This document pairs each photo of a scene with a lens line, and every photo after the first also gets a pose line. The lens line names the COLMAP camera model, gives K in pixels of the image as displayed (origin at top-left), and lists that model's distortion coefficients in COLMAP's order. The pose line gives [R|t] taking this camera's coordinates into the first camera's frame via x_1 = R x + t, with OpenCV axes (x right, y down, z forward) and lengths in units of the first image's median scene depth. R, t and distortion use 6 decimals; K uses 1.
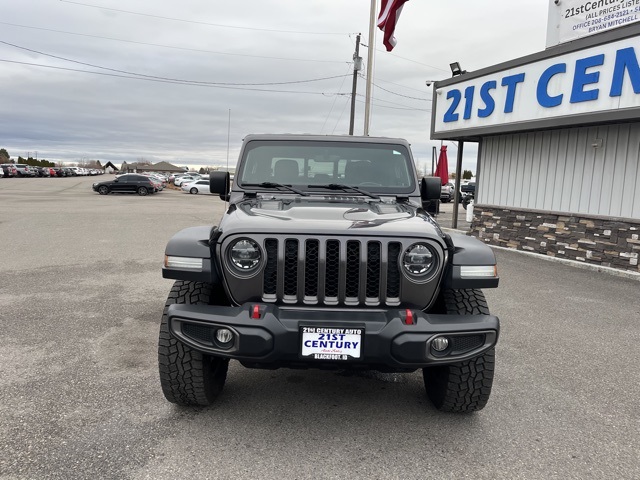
lens RADIAL K [[482.0, 0, 313.6], [0, 482.0, 239.7], [0, 0, 1]] dist [0.076060, -0.100588]
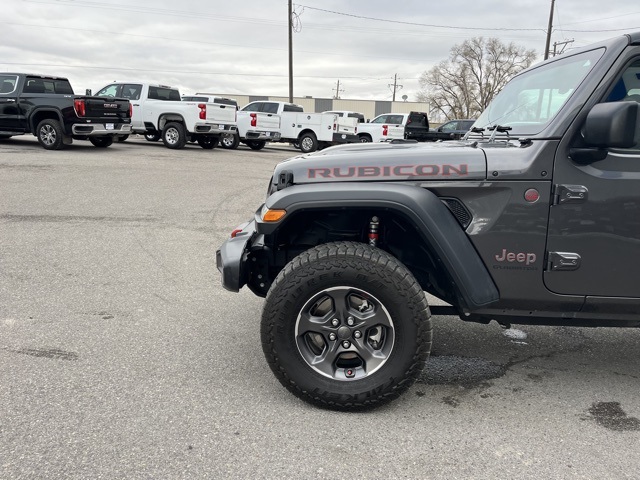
lens RADIAL K [[482.0, 0, 315.1], [0, 482.0, 235.3], [0, 0, 1]] dist [0.076060, -0.100588]
pose [[-0.060312, 0.172628, -0.983139, 0.343318], [-0.143910, 0.973138, 0.179700, -0.018394], [0.987751, 0.152321, -0.033849, 0.323580]]
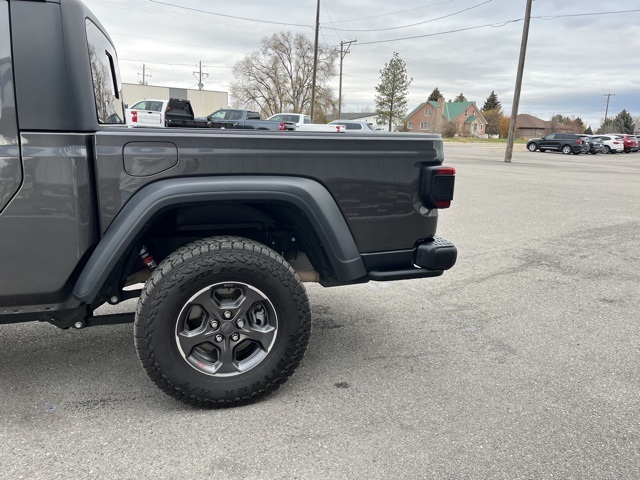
lens RADIAL K [[482.0, 0, 314.6], [0, 482.0, 239.8], [0, 0, 1]] dist [0.076060, -0.100588]
pose [[0.271073, 0.192886, -0.943035, 0.340853], [-0.146997, 0.976520, 0.157481, -0.061415], [0.951268, 0.095935, 0.293061, 0.677259]]
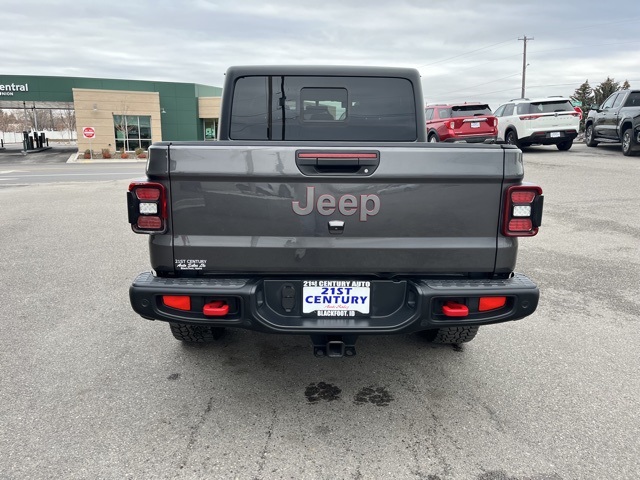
lens RADIAL K [[482.0, 0, 309.8], [0, 482.0, 235.6], [0, 0, 1]] dist [0.076060, -0.100588]
pose [[-0.999362, -0.031978, -0.015935, 0.023846], [-0.035413, 0.945693, 0.323127, -0.119461], [0.004737, 0.323485, -0.946221, 1.035534]]
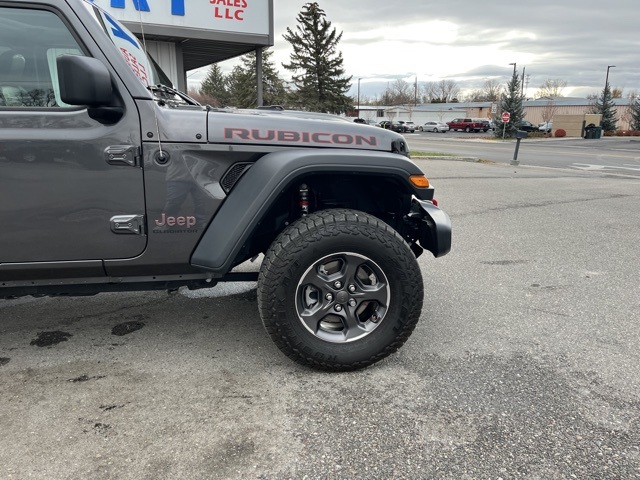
lens RADIAL K [[482.0, 0, 314.8], [0, 482.0, 235.0], [0, 0, 1]] dist [0.076060, -0.100588]
pose [[-0.143188, -0.269144, 0.952396, -0.321653], [0.109047, 0.952163, 0.285472, -0.038053], [-0.983670, 0.144732, -0.106989, 0.375022]]
